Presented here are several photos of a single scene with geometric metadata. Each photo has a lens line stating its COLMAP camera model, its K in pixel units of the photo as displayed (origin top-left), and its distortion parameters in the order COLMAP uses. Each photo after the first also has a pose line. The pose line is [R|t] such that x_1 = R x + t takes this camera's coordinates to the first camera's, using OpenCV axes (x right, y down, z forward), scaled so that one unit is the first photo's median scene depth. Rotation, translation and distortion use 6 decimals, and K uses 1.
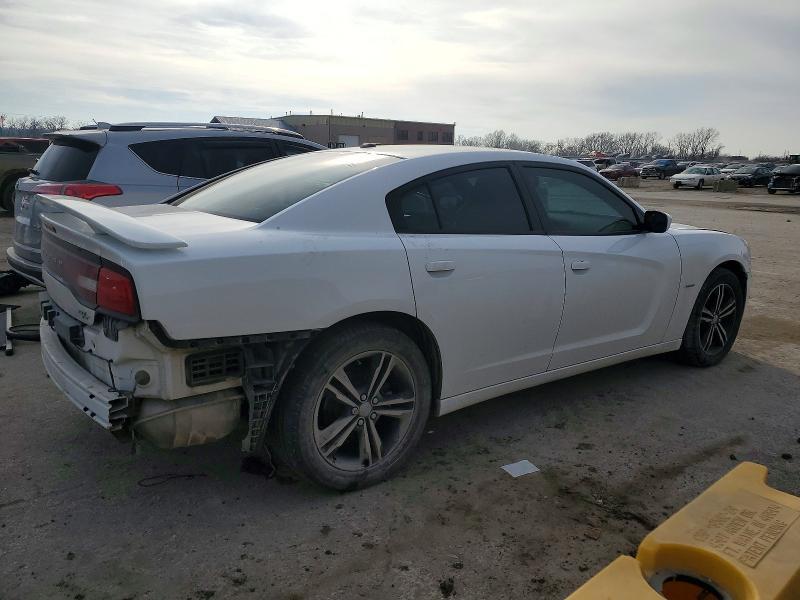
lens RADIAL K [[640.6, 0, 400.1], [0, 640.6, 301.8], [0, 0, 1]] dist [0.034710, -0.009082]
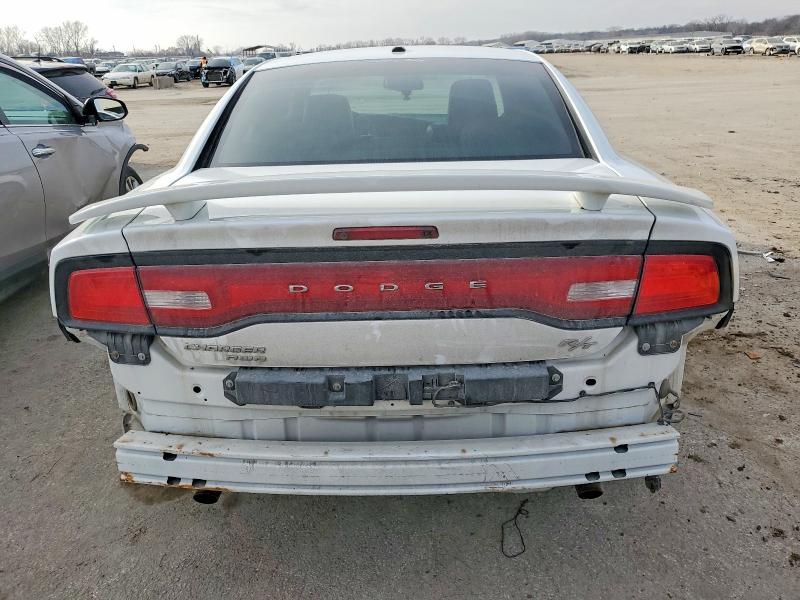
lens RADIAL K [[640.6, 0, 401.1], [0, 640.6, 298.2], [0, 0, 1]] dist [0.034710, -0.009082]
pose [[0.601605, -0.324324, 0.729990, -0.118947], [0.218188, 0.945833, 0.240405, -0.024088], [-0.768418, 0.014646, 0.639781, 0.083748]]
